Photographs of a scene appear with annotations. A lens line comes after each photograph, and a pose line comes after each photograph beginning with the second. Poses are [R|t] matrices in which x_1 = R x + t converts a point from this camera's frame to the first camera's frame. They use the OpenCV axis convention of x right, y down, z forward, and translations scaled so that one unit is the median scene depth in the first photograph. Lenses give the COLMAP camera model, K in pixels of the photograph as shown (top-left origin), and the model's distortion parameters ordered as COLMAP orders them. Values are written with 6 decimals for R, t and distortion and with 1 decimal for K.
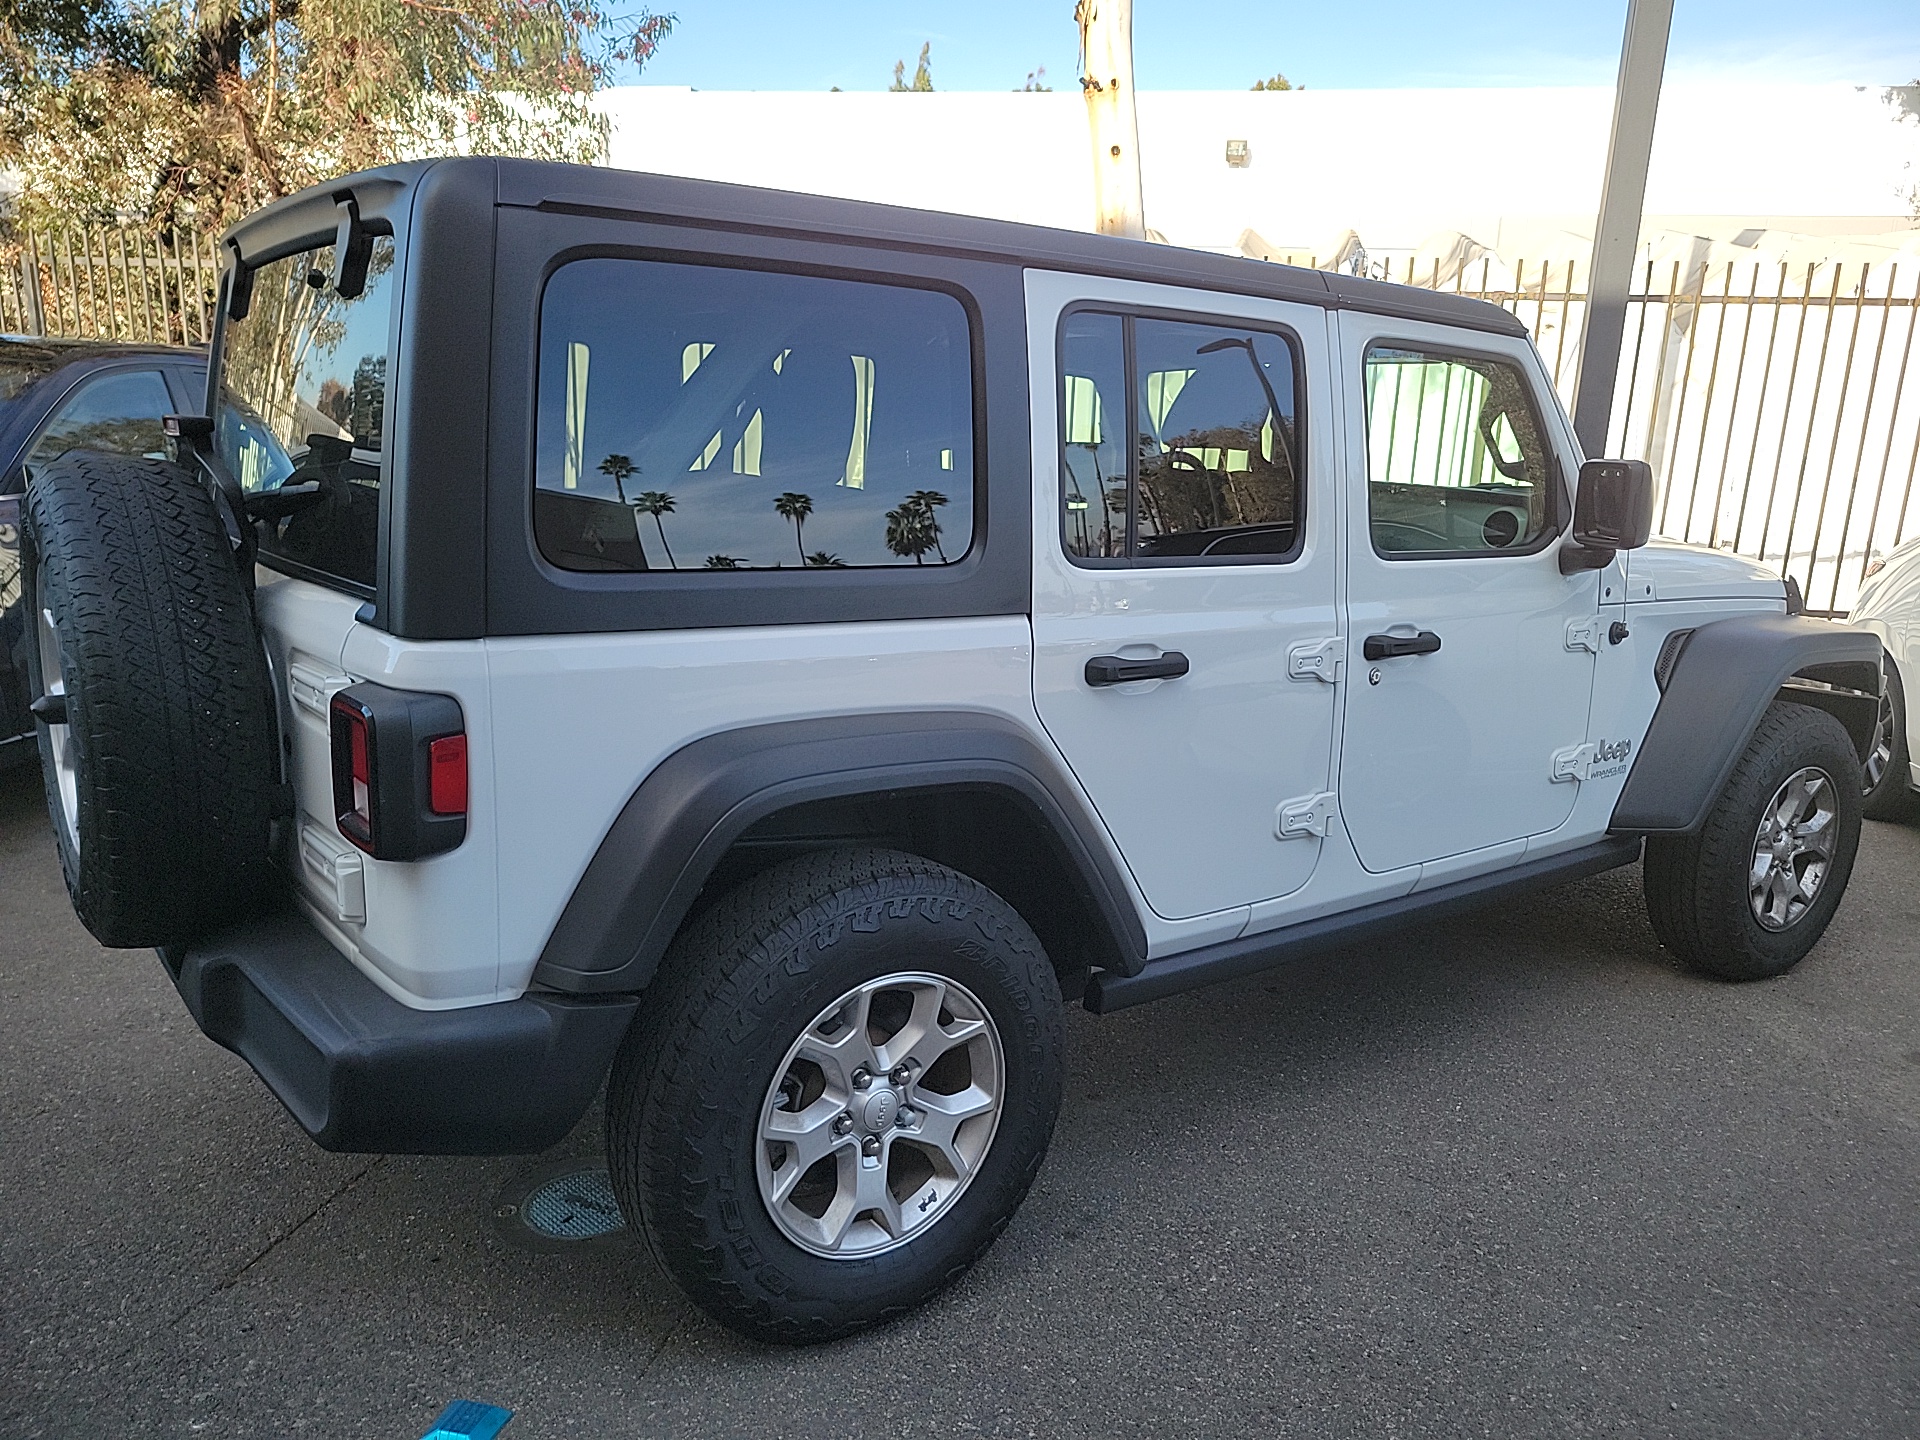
lens RADIAL K [[1466.5, 0, 960.0], [0, 1466.5, 720.0], [0, 0, 1]] dist [-0.000878, 0.000334]
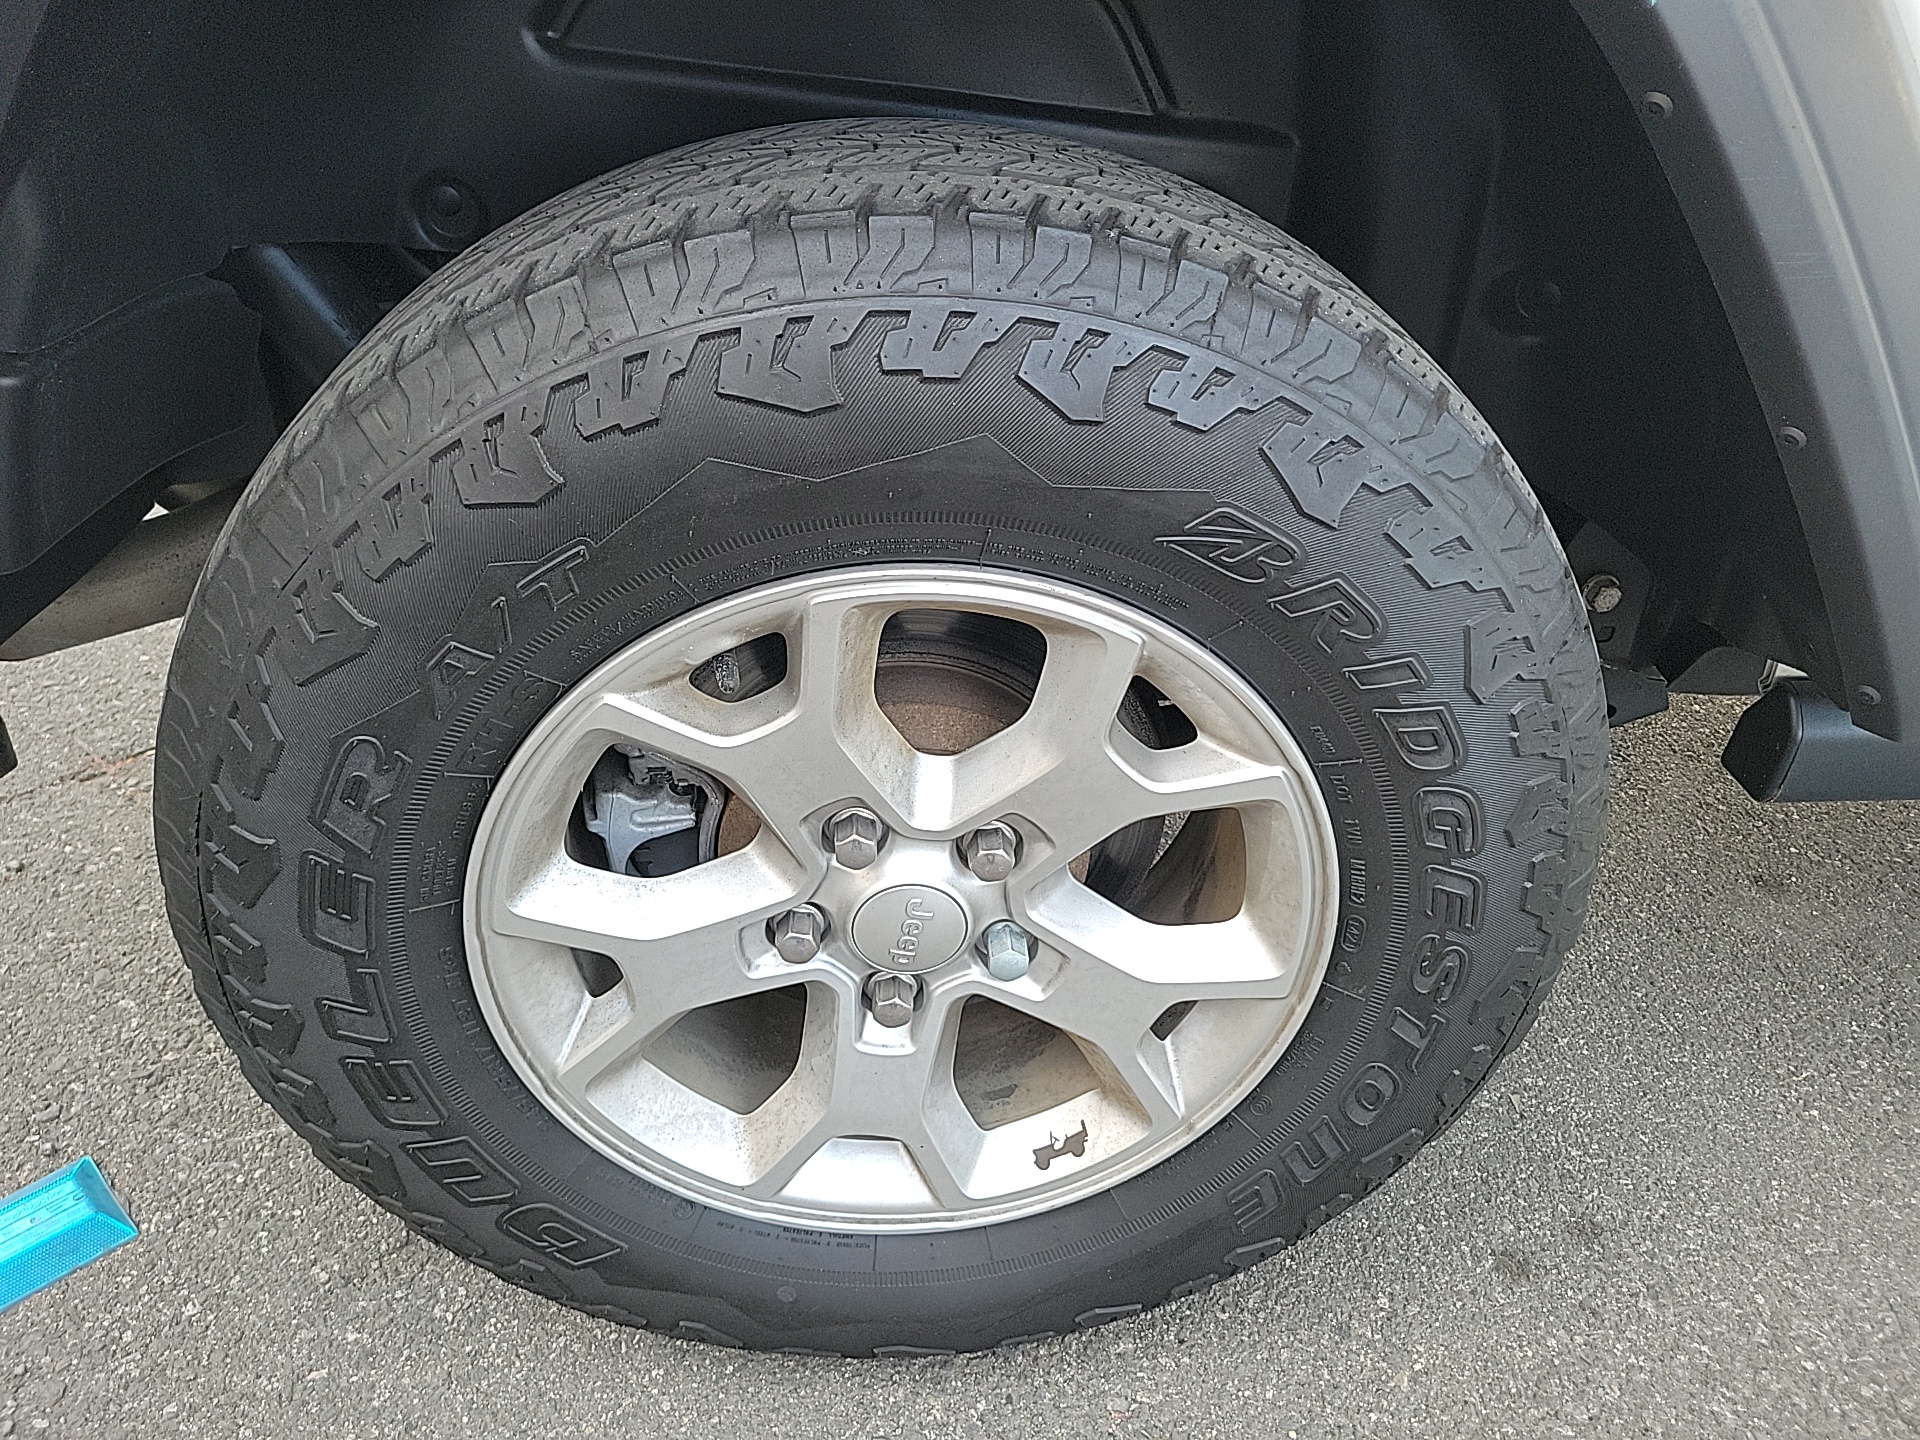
lens RADIAL K [[1466.5, 0, 960.0], [0, 1466.5, 720.0], [0, 0, 1]] dist [-0.000878, 0.000334]
pose [[0.843144, 0.287774, -0.454196, 0.099330], [-0.096485, 0.911985, 0.398715, 0.080473], [0.528959, -0.292351, 0.796701, 0.735379]]
